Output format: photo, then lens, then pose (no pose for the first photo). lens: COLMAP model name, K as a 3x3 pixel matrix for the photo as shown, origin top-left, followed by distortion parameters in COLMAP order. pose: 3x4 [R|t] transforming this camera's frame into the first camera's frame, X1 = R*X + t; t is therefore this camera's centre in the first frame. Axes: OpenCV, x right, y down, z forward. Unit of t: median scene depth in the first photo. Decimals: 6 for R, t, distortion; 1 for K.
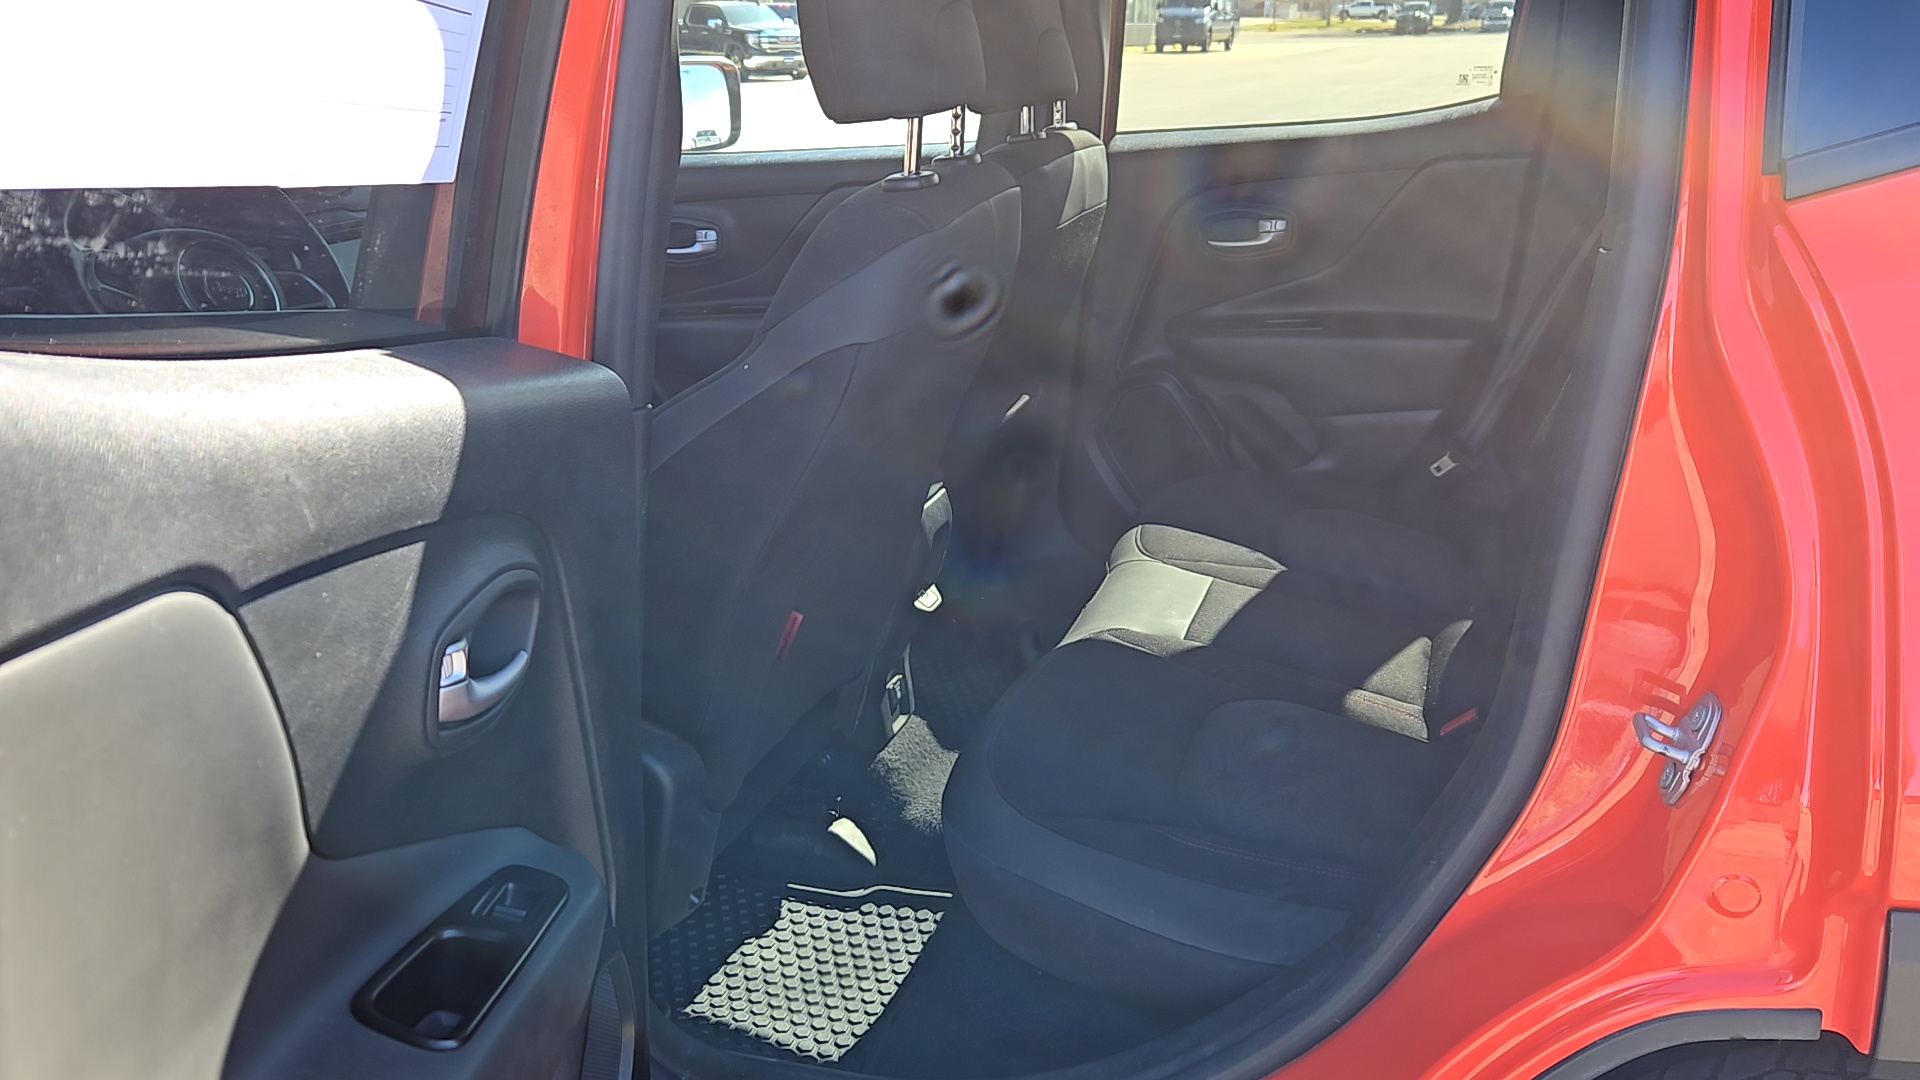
lens RADIAL K [[1615.4, 0, 960.5], [0, 1615.4, 538.0], [0, 0, 1]] dist [0.014476, -0.007424]
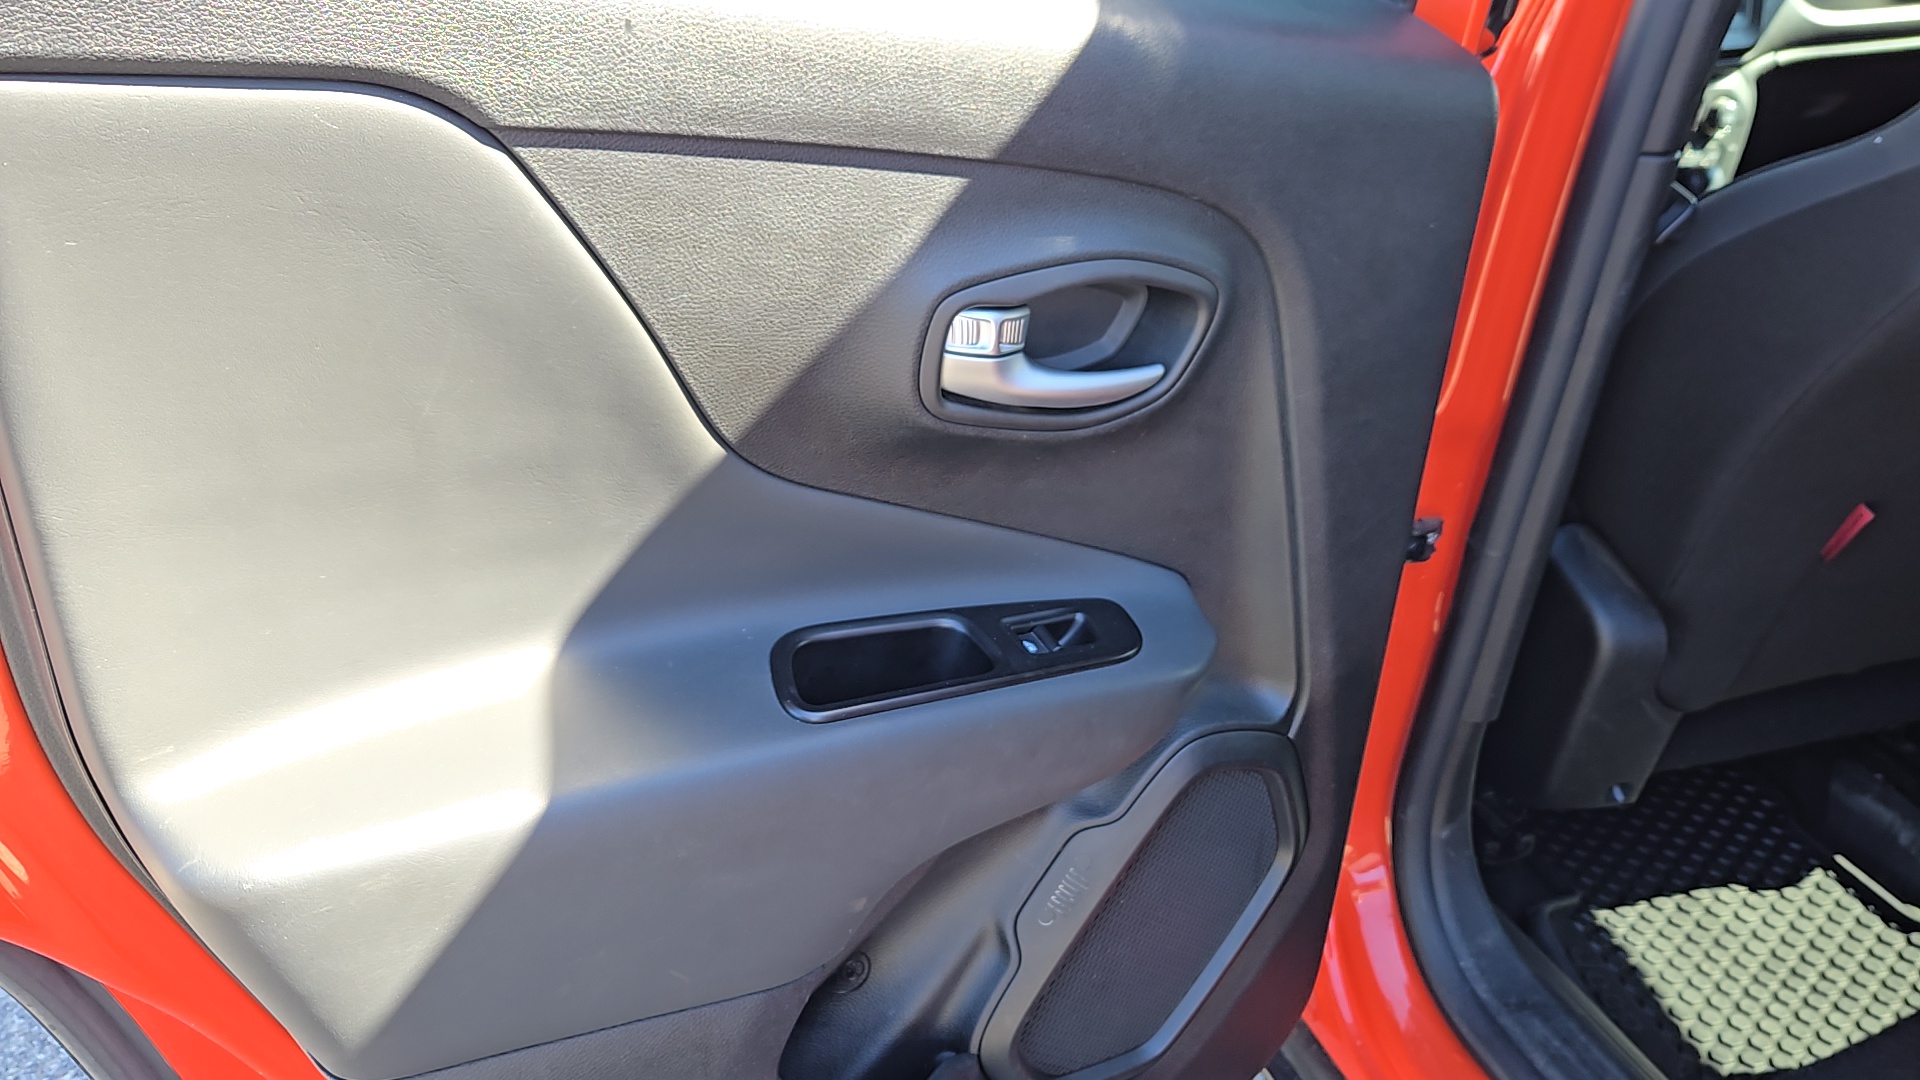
lens RADIAL K [[1615.4, 0, 960.5], [0, 1615.4, 538.0], [0, 0, 1]] dist [0.014476, -0.007424]
pose [[0.589192, 0.388597, -0.708410, 0.173450], [-0.274806, 0.920862, 0.276578, -0.029821], [0.759825, 0.031718, 0.649353, 0.231128]]
